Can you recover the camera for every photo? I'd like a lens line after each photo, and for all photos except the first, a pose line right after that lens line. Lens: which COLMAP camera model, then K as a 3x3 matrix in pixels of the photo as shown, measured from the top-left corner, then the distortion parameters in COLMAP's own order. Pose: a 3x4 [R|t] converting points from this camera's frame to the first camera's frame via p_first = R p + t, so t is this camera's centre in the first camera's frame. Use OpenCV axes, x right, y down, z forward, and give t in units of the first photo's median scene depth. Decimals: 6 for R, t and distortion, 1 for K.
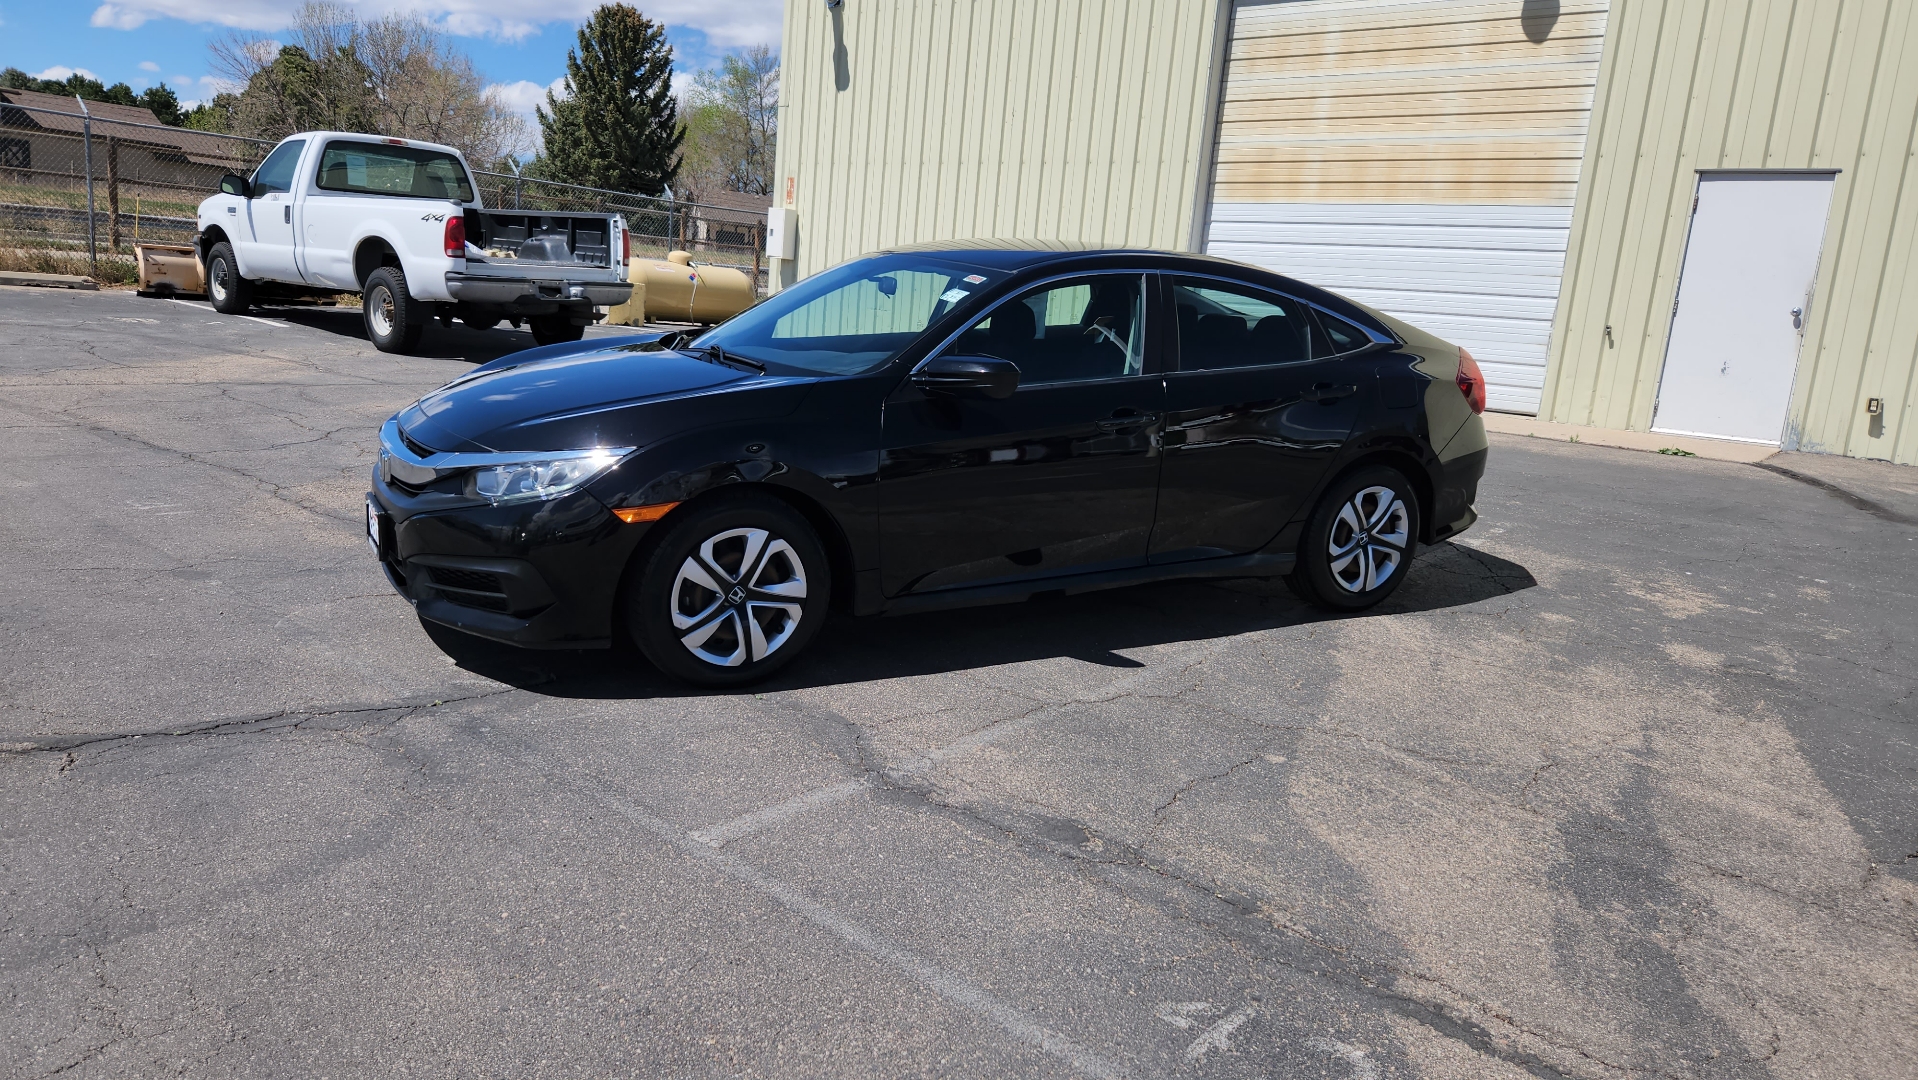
lens RADIAL K [[1284.8, 0, 925.8], [0, 1284.8, 515.0], [0, 0, 1]] dist [0.066869, -0.054078]
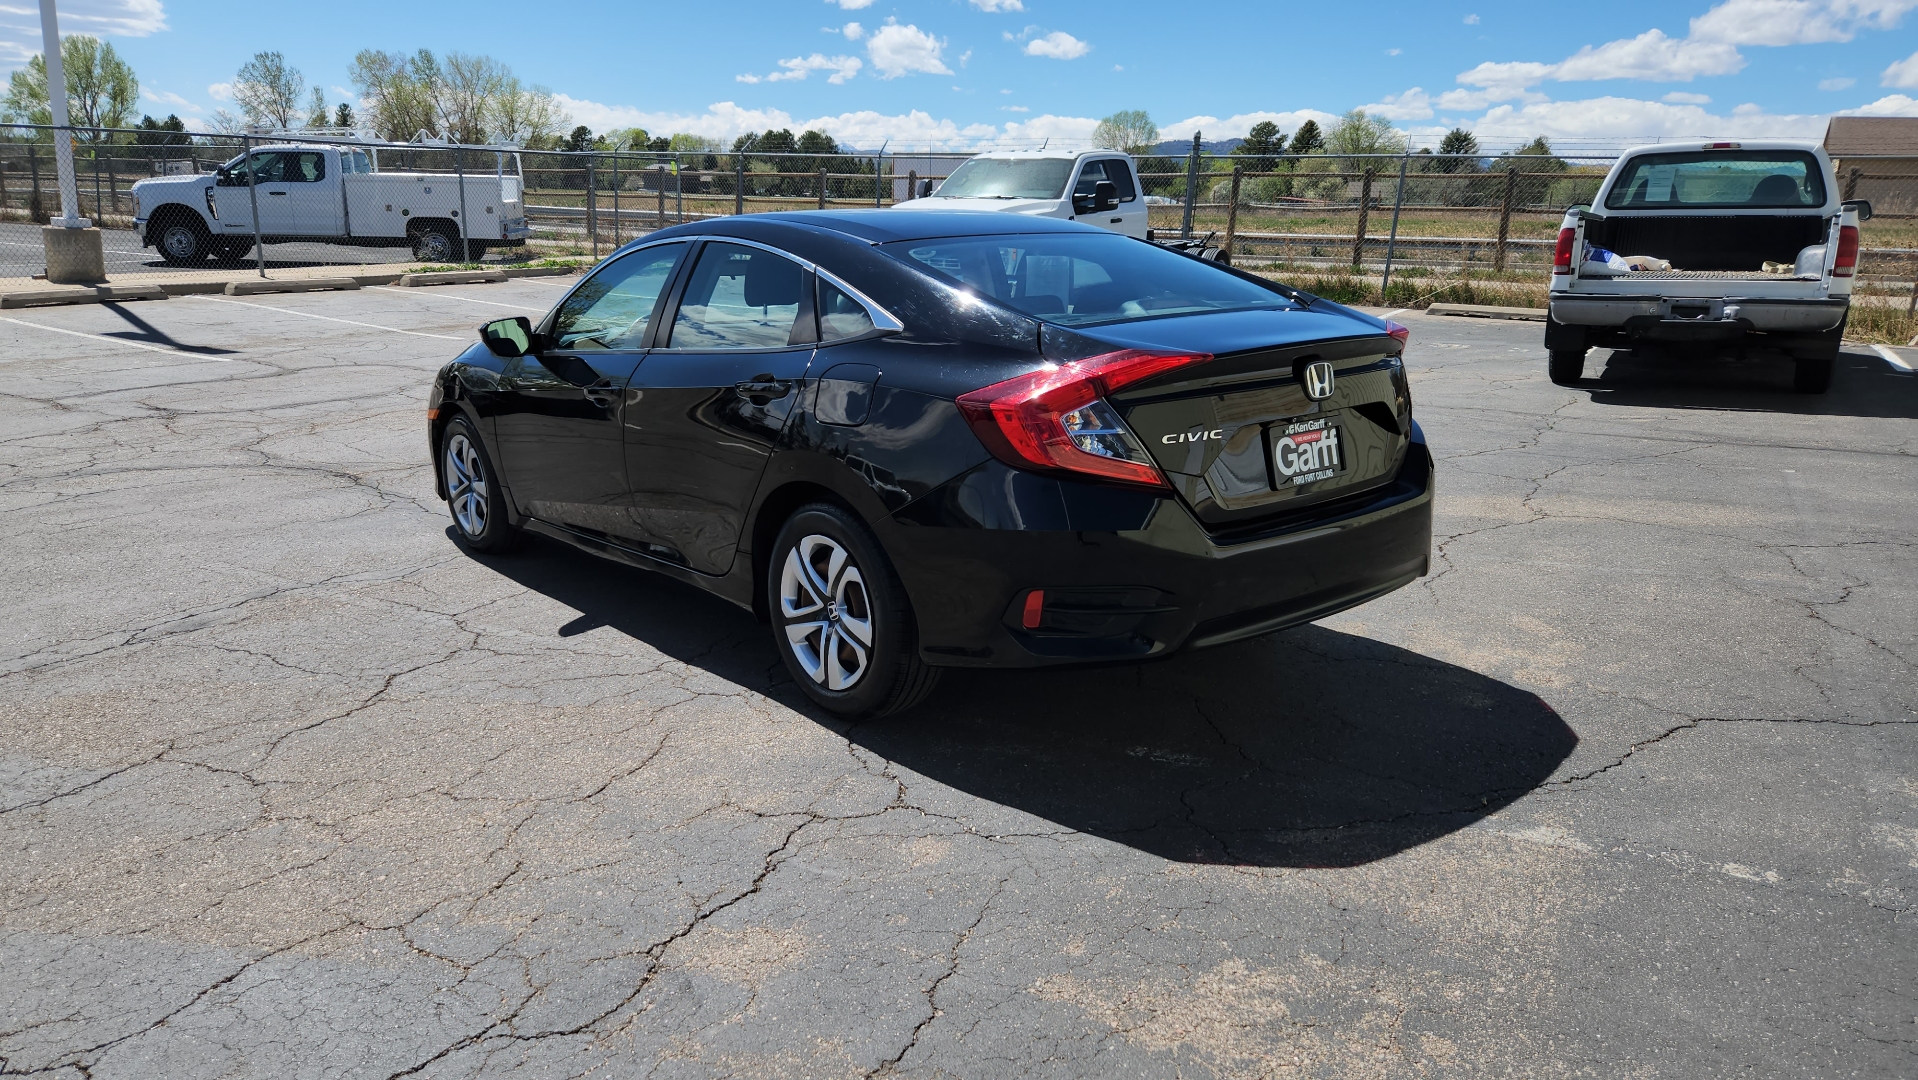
lens RADIAL K [[1289.3, 0, 935.1], [0, 1289.3, 568.3], [0, 0, 1]] dist [0.064152, -0.051072]
pose [[0.178953, 0.180567, -0.967146, 1.012521], [-0.184453, 0.971741, 0.147296, -0.115778], [0.966412, 0.152034, 0.207202, 0.910385]]
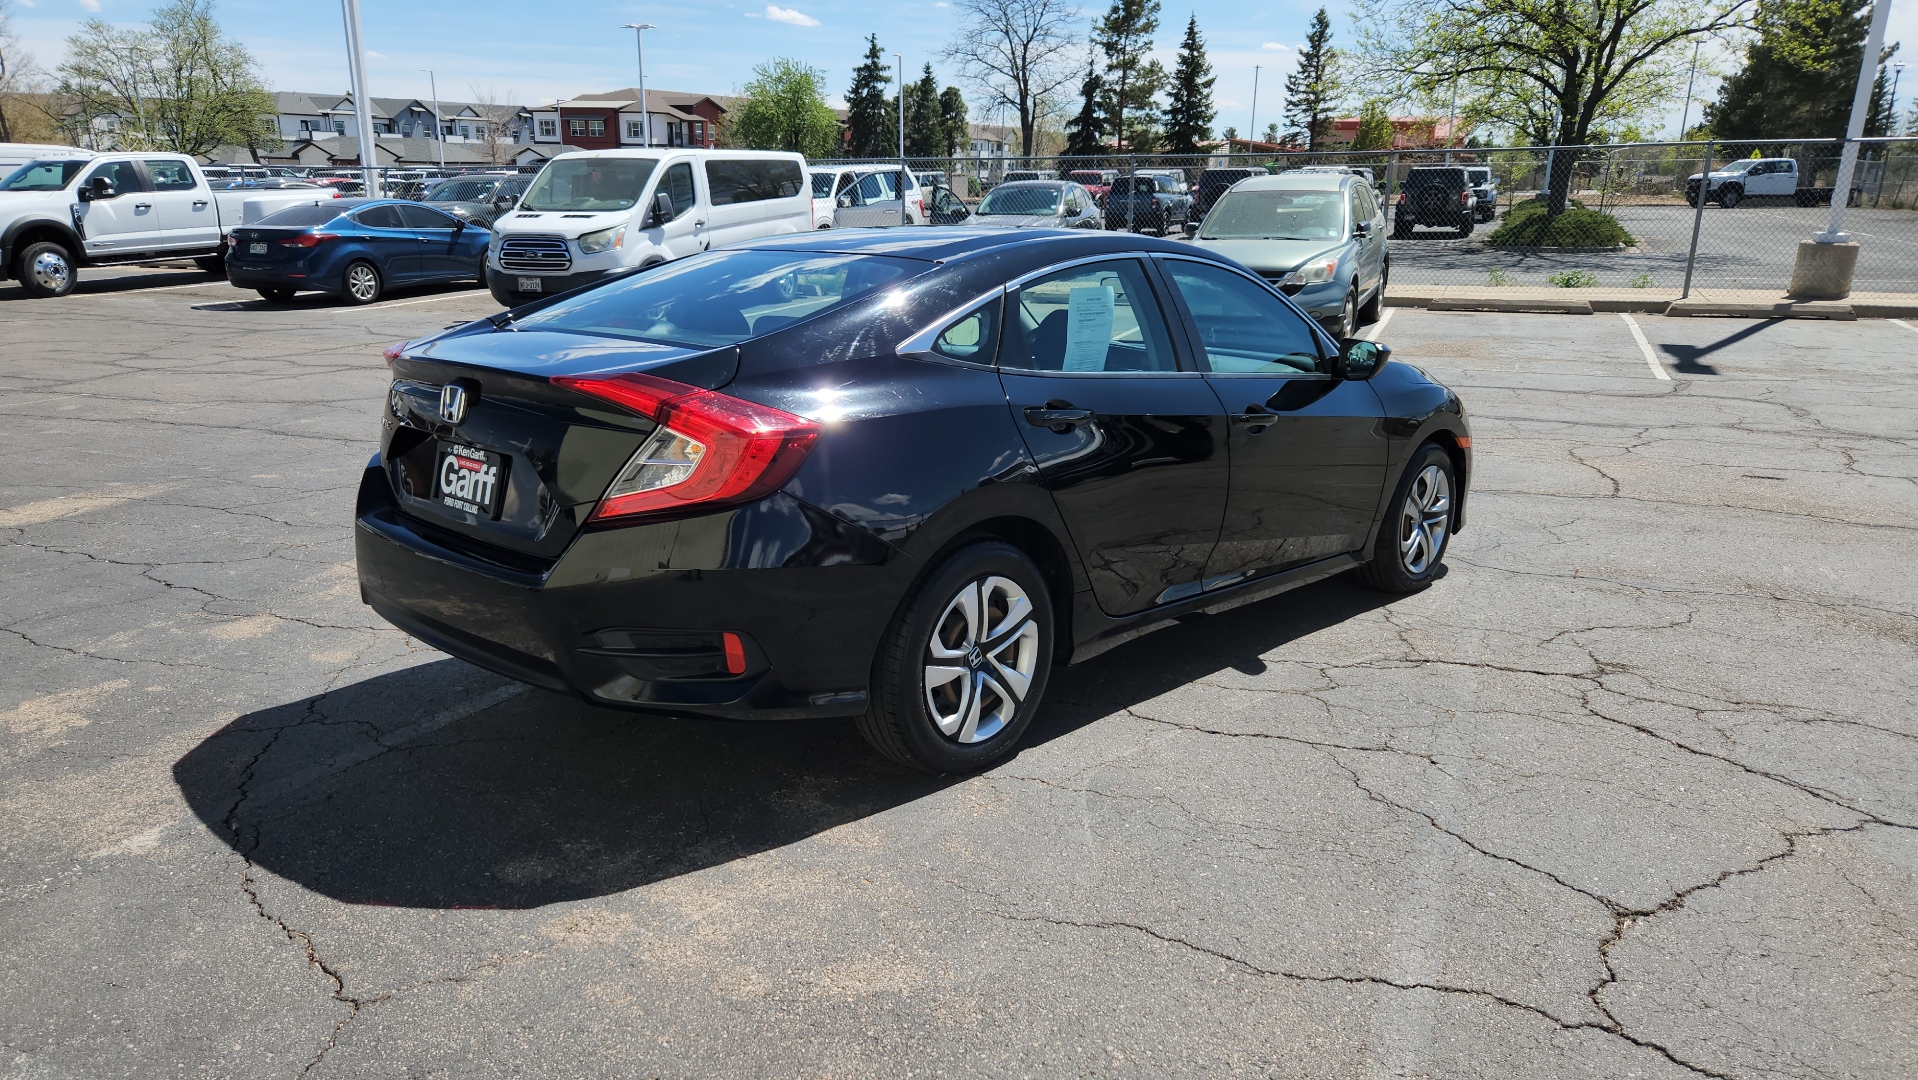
lens RADIAL K [[1295.7, 0, 933.0], [0, 1295.7, 575.2], [0, 0, 1]] dist [0.054881, -0.037335]
pose [[-0.954938, -0.010066, -0.296634, 0.389498], [-0.140889, 0.895022, 0.423186, -0.359507], [0.261234, 0.445909, -0.856109, 1.809925]]
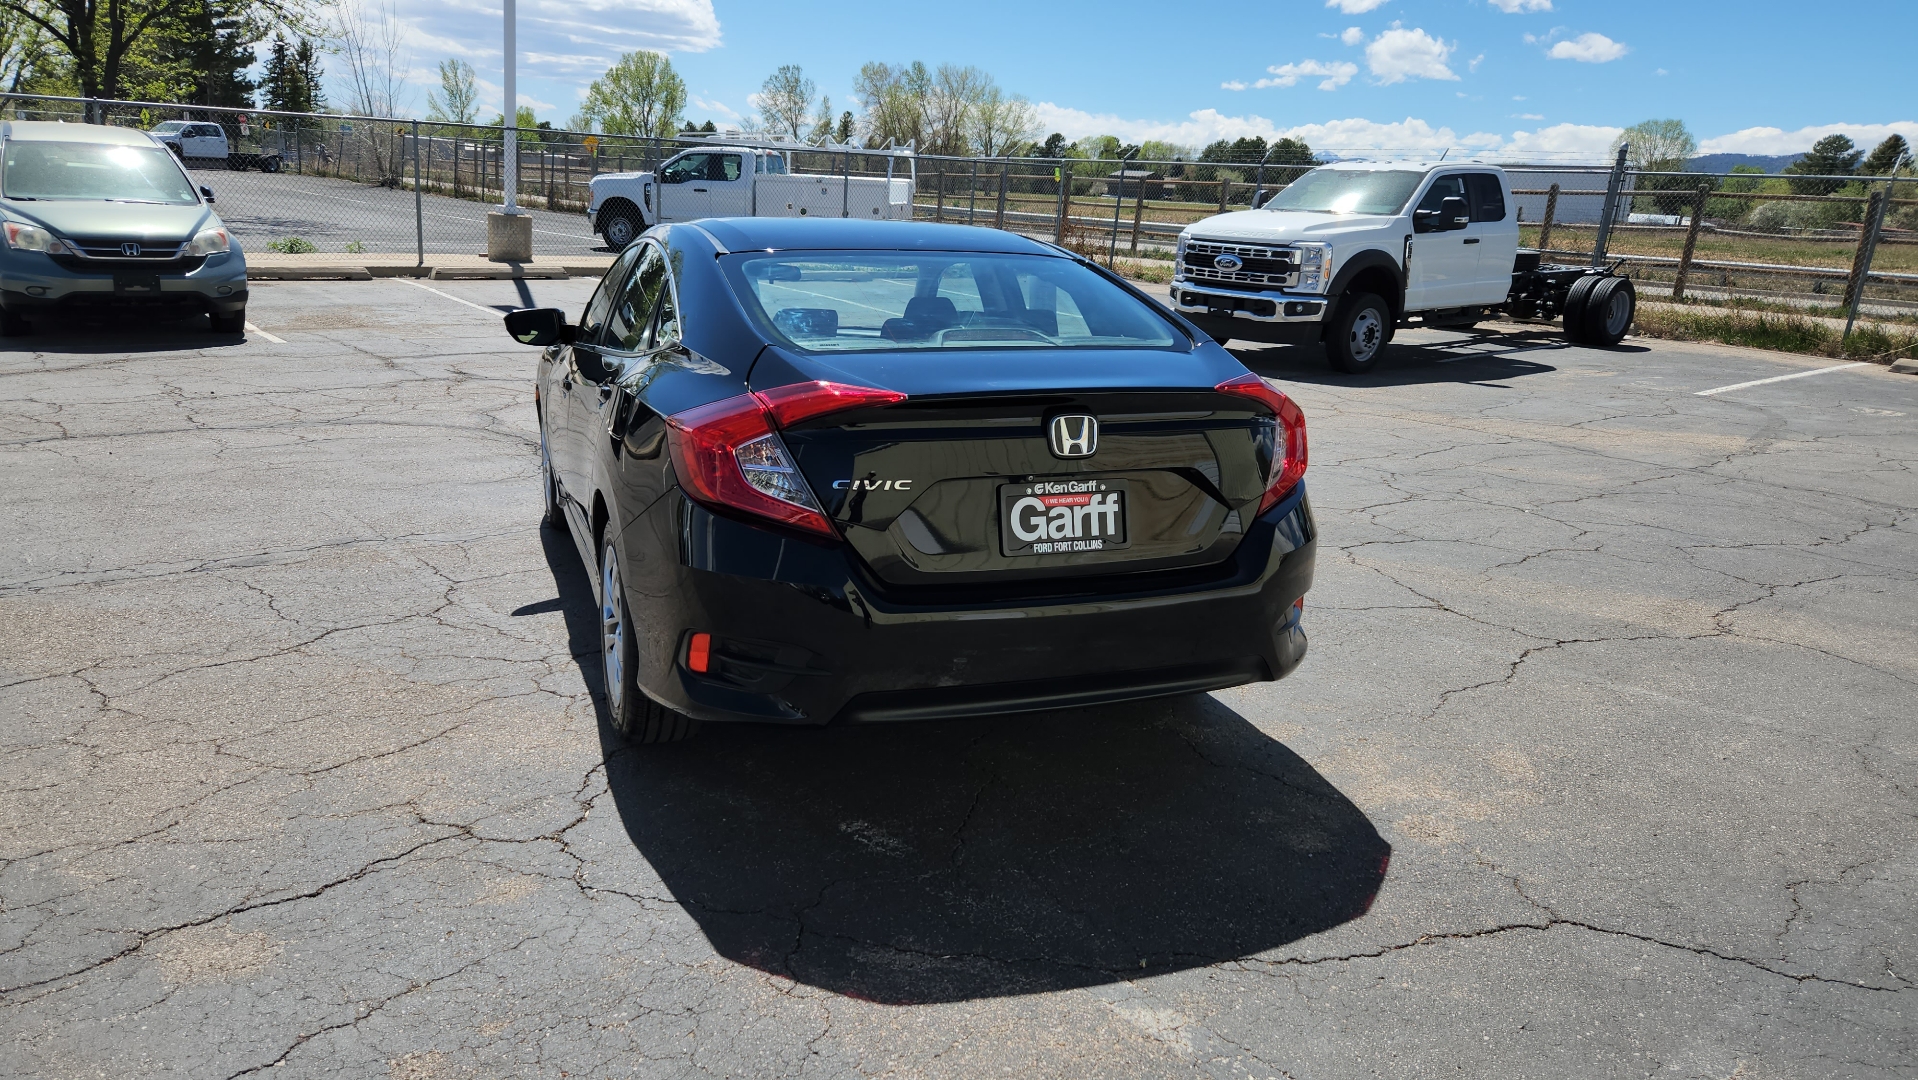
lens RADIAL K [[1289.3, 0, 935.6], [0, 1289.3, 556.5], [0, 0, 1]] dist [0.064152, -0.051072]
pose [[-0.162570, 0.168767, -0.972157, 0.960943], [-0.246709, 0.947016, 0.205659, -0.194333], [0.955356, 0.273274, -0.112320, 1.225115]]
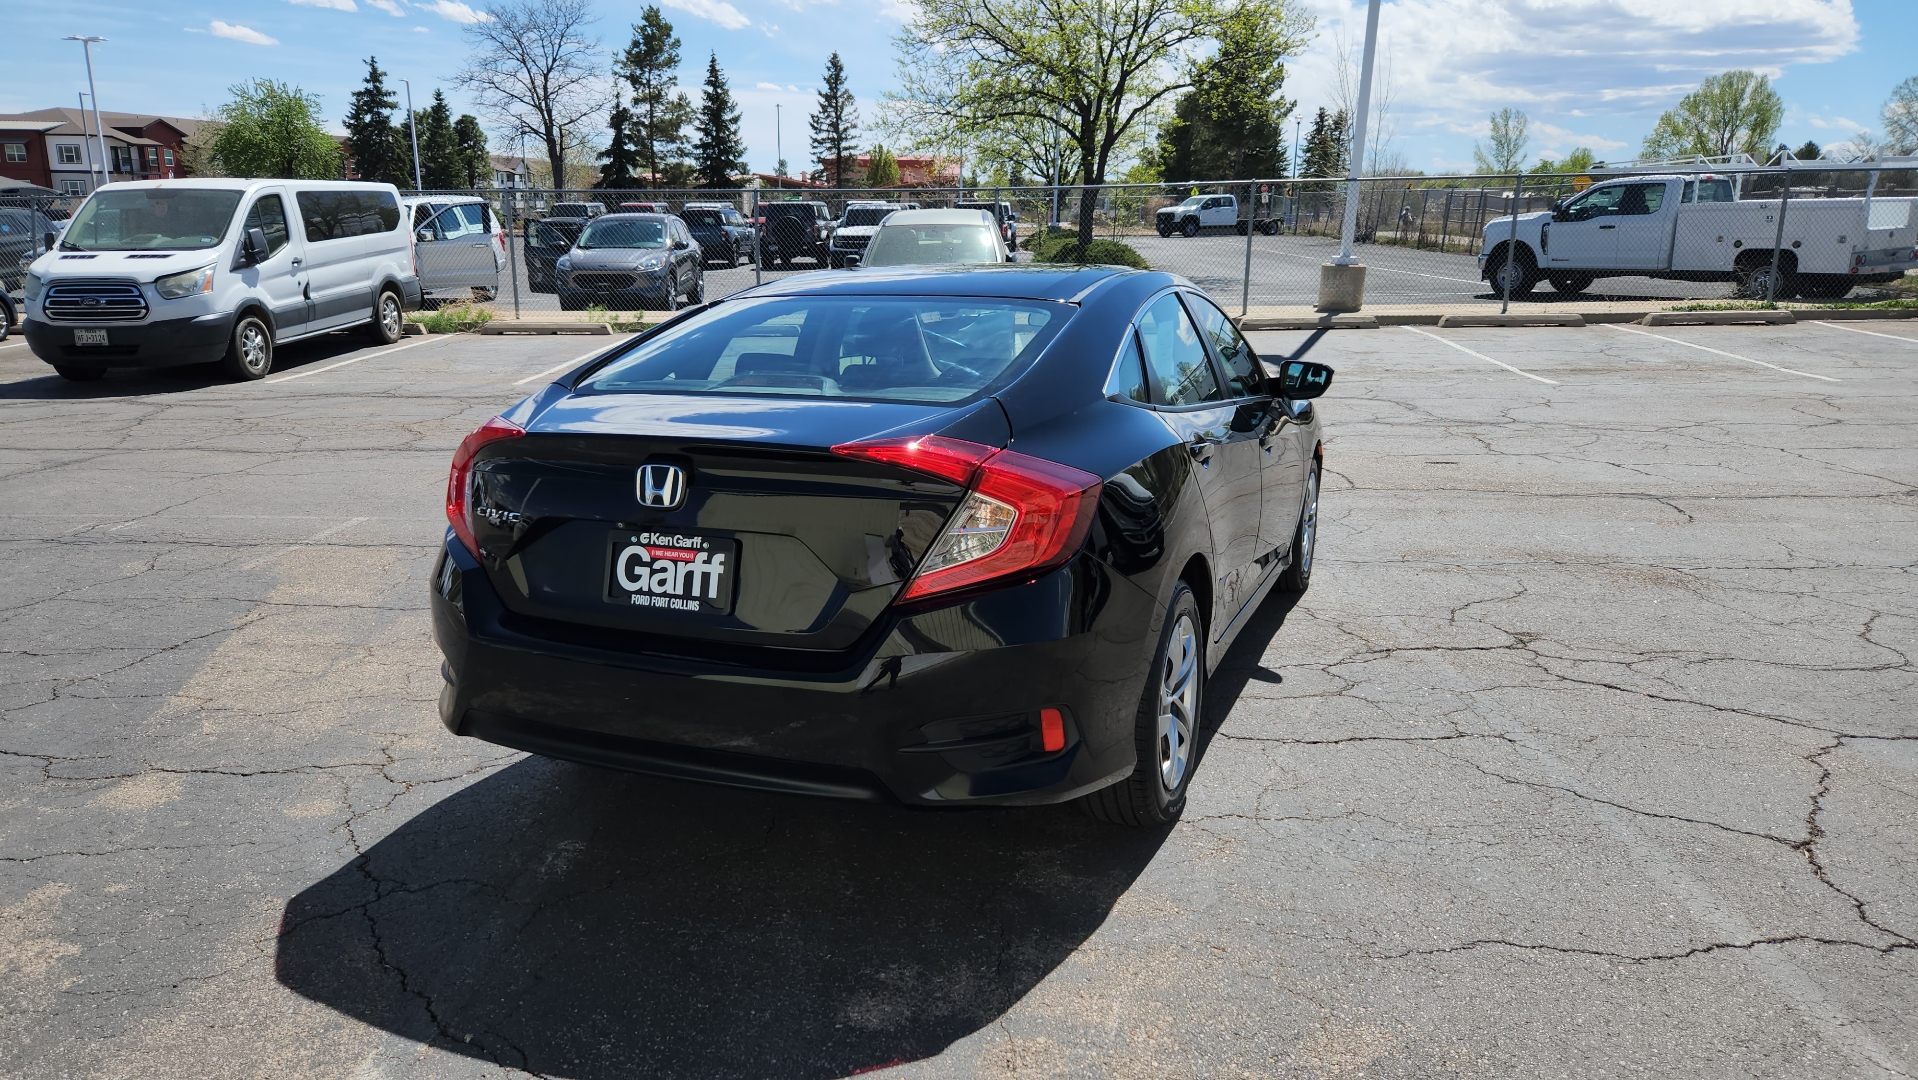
lens RADIAL K [[1289.3, 0, 927.9], [0, 1289.3, 554.7], [0, 0, 1]] dist [0.064152, -0.051072]
pose [[-0.794075, 0.065705, -0.604258, 0.646826], [-0.177957, 0.925445, 0.334489, -0.308737], [0.581185, 0.373142, -0.723180, 1.643072]]
